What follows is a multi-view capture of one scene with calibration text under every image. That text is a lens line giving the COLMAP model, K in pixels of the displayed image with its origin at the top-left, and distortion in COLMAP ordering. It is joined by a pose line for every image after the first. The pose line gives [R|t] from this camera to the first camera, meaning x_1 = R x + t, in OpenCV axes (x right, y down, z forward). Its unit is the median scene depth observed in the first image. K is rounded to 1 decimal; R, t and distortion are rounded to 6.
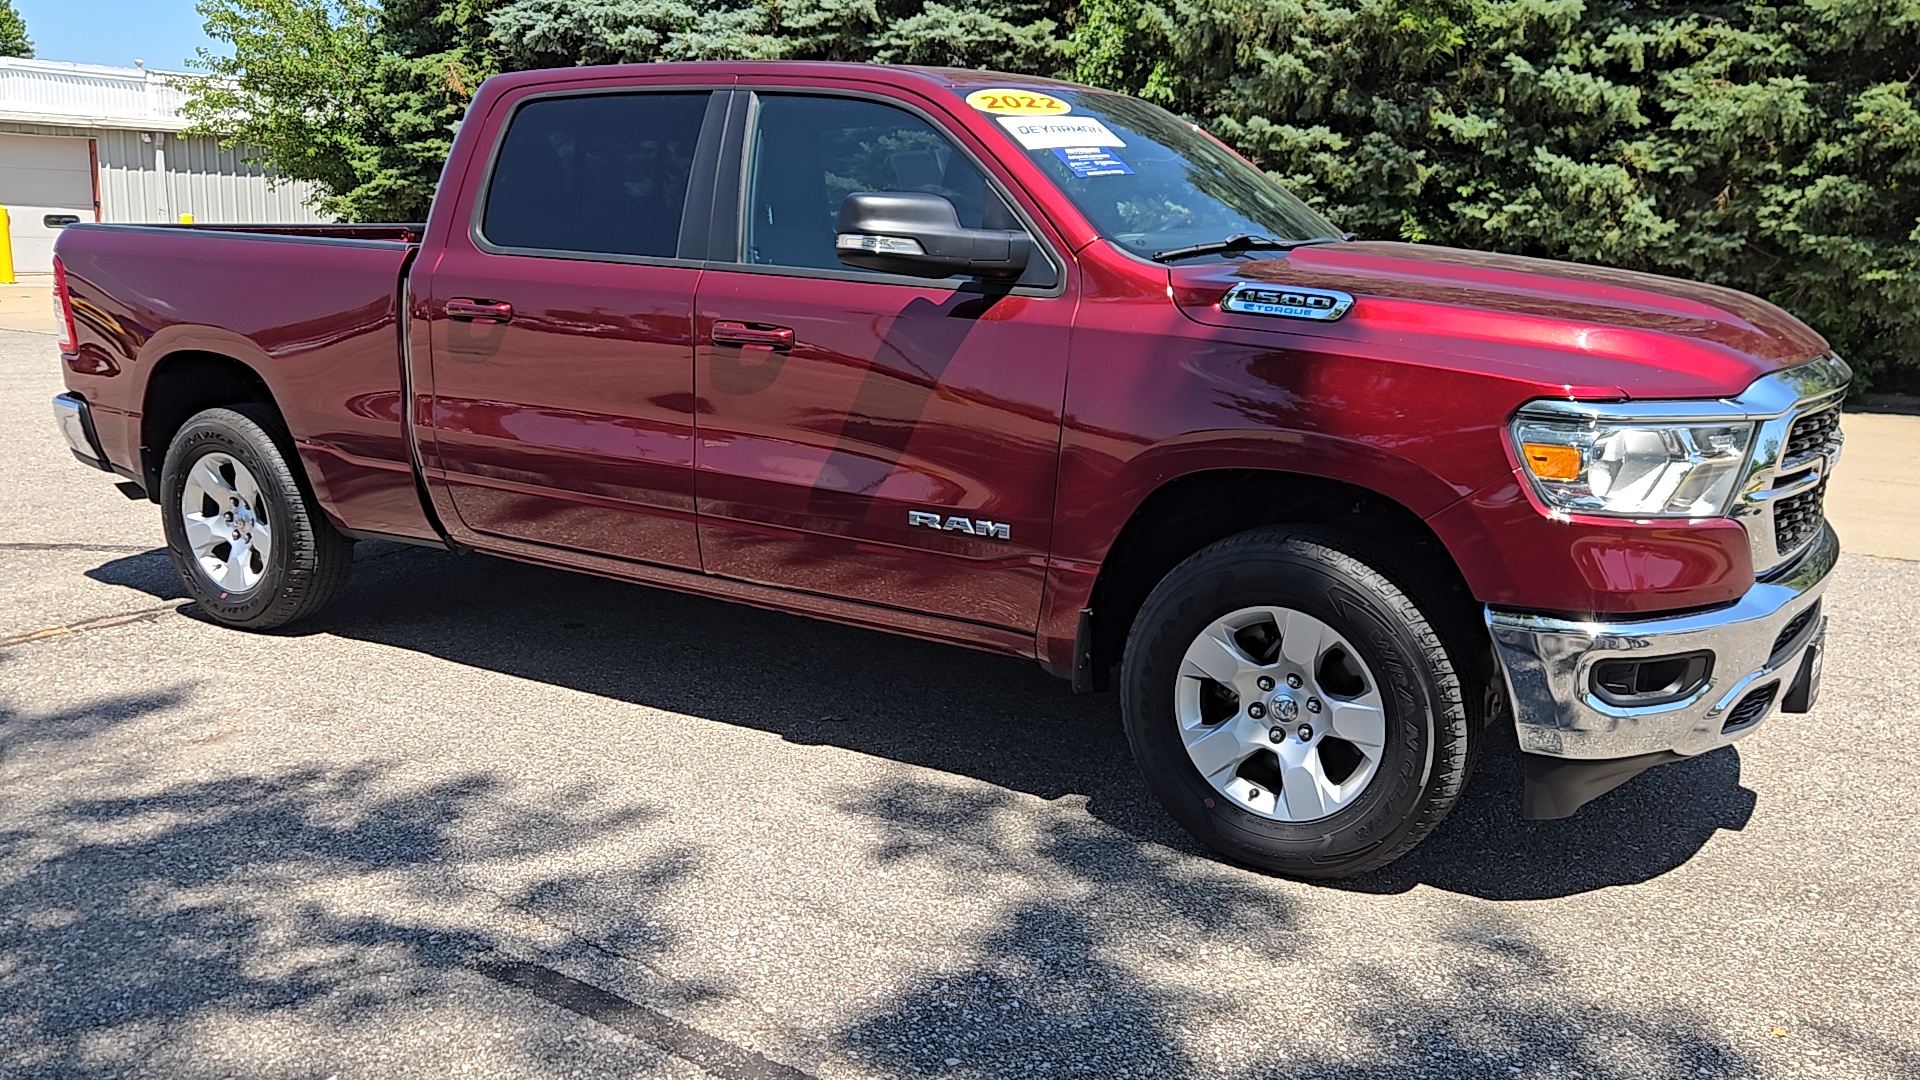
lens RADIAL K [[1601.2, 0, 954.4], [0, 1601.2, 529.9], [0, 0, 1]] dist [-0.003548, 0.008899]
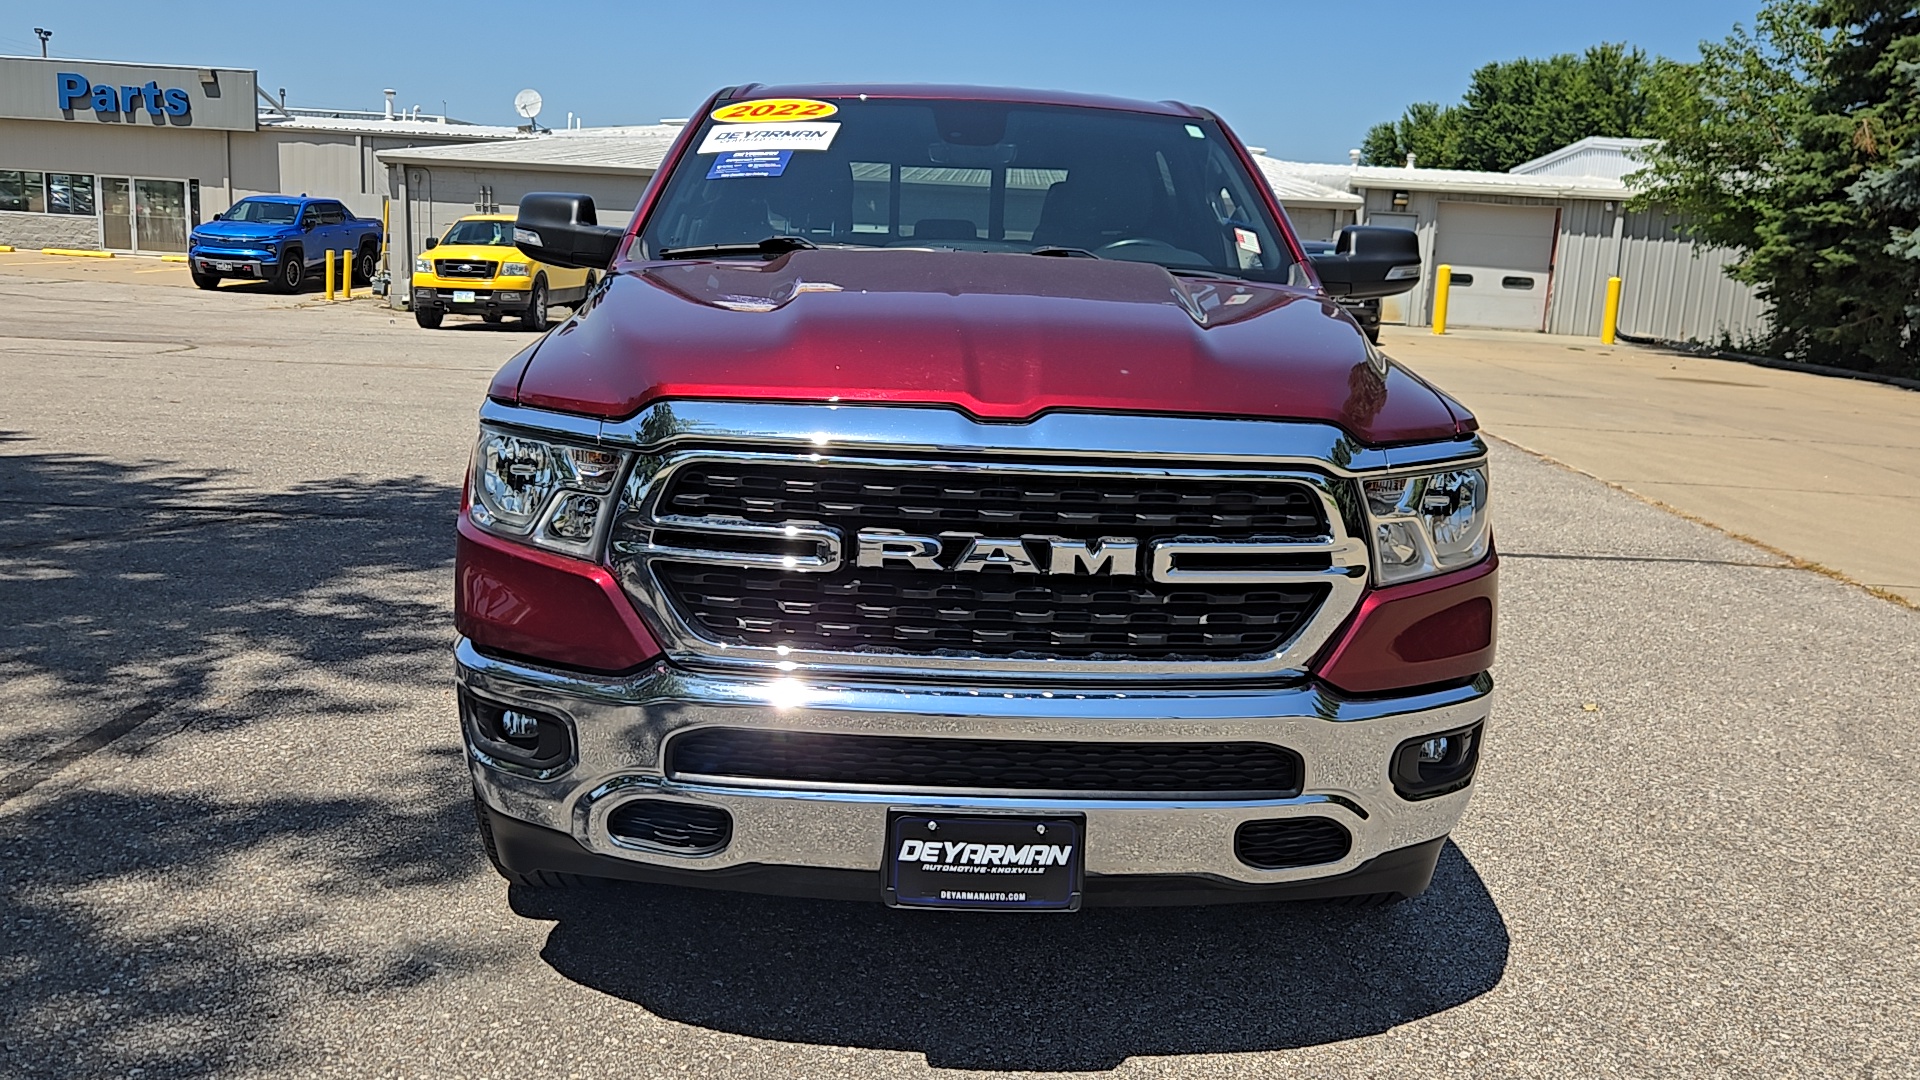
lens RADIAL K [[1601.2, 0, 954.4], [0, 1601.2, 529.9], [0, 0, 1]] dist [-0.003548, 0.008899]
pose [[0.557835, 0.154247, -0.815492, 0.170553], [-0.192277, 0.979864, 0.053811, -0.014154], [0.807372, 0.126783, 0.576261, 0.094341]]
